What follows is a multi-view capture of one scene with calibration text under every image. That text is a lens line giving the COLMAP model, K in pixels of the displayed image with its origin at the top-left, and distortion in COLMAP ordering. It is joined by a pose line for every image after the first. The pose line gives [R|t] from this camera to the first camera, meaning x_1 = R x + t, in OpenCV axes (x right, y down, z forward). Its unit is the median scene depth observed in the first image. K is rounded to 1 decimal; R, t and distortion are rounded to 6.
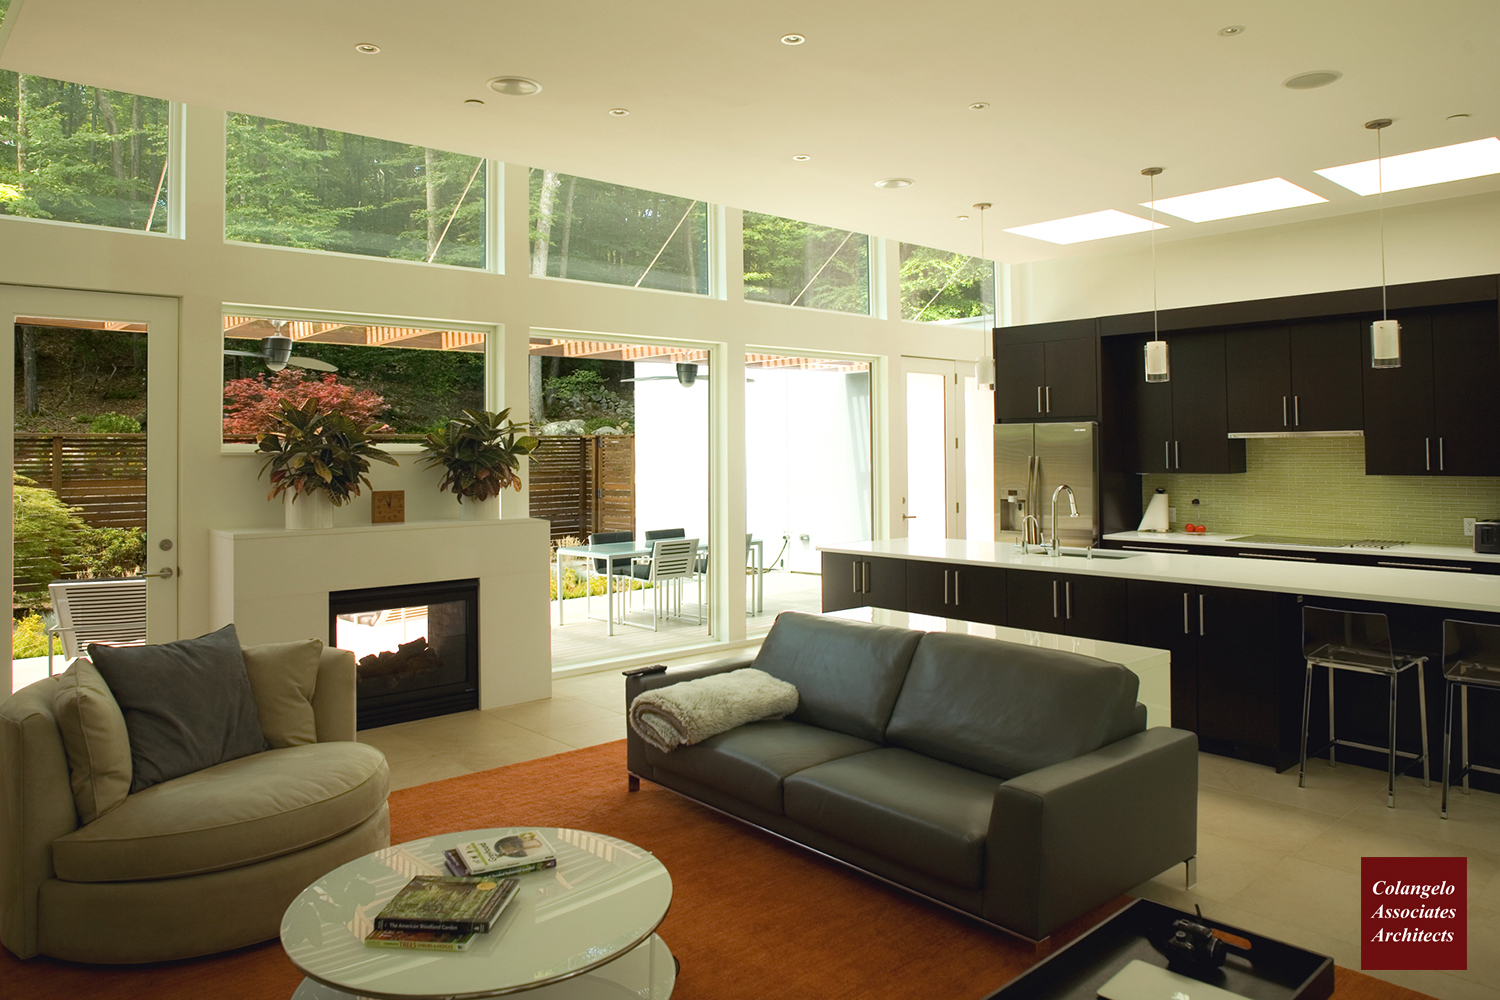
lens RADIAL K [[1049.6, 0, 750.0], [0, 1049.6, 500.0], [0, 0, 1]] dist [0.135322, 0.000031]
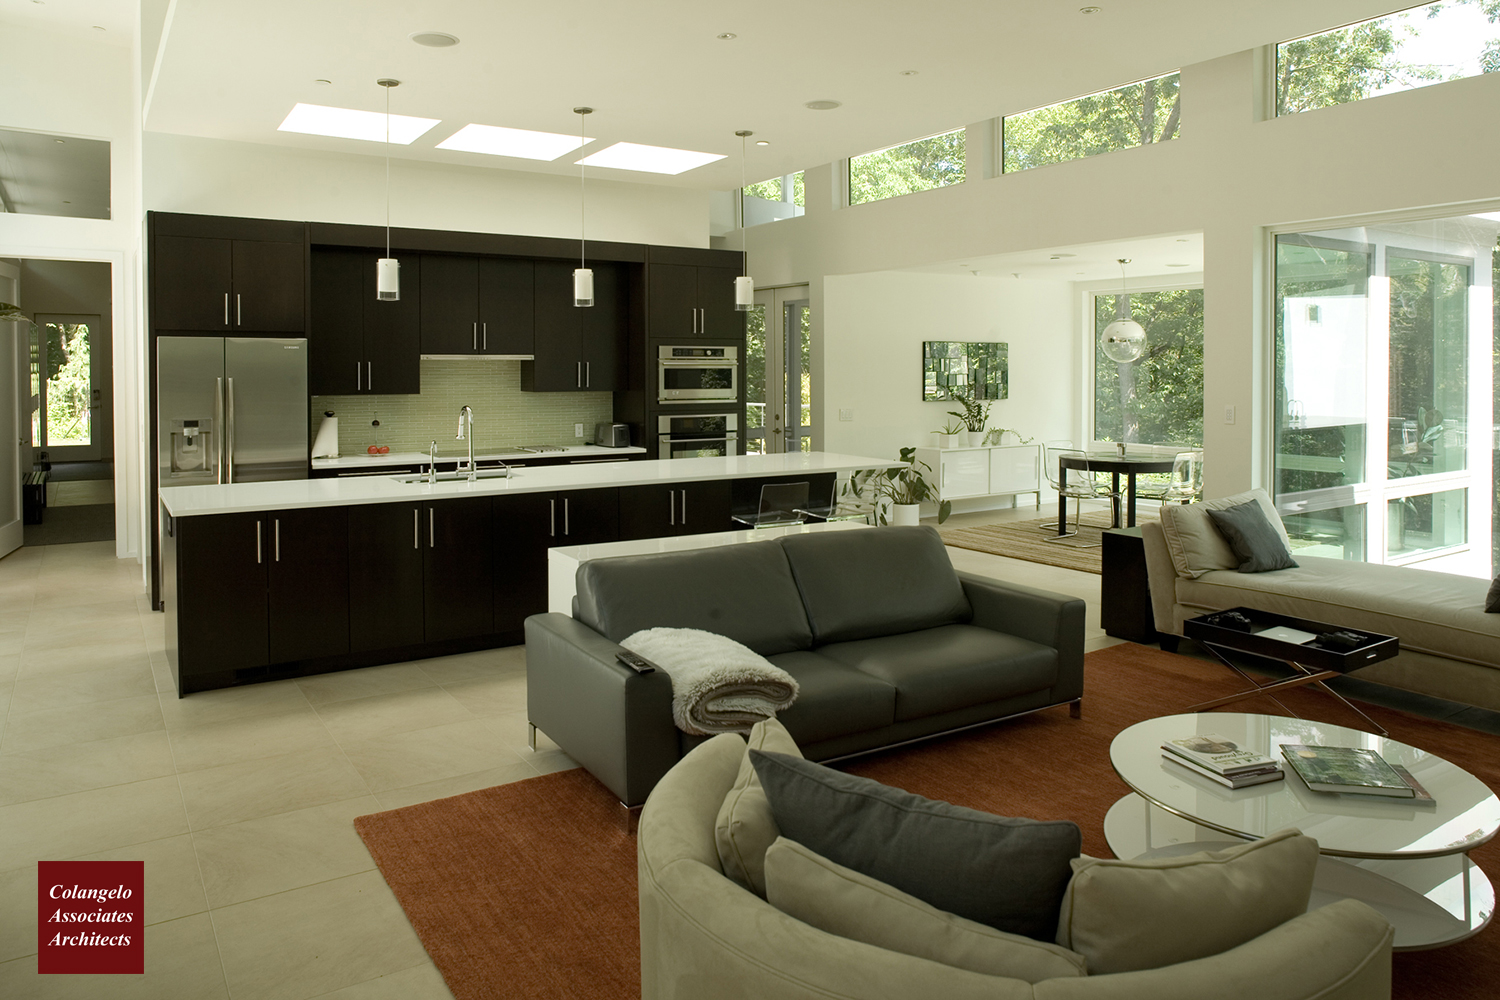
lens RADIAL K [[1054.4, 0, 750.0], [0, 1054.4, 500.0], [0, 0, 1]] dist [0.000681, -0.000980]
pose [[0.196222, -0.117182, 0.973532, -0.496205], [0.047154, 0.992813, 0.109998, -0.019406], [-0.979425, 0.024322, 0.200337, 0.477308]]
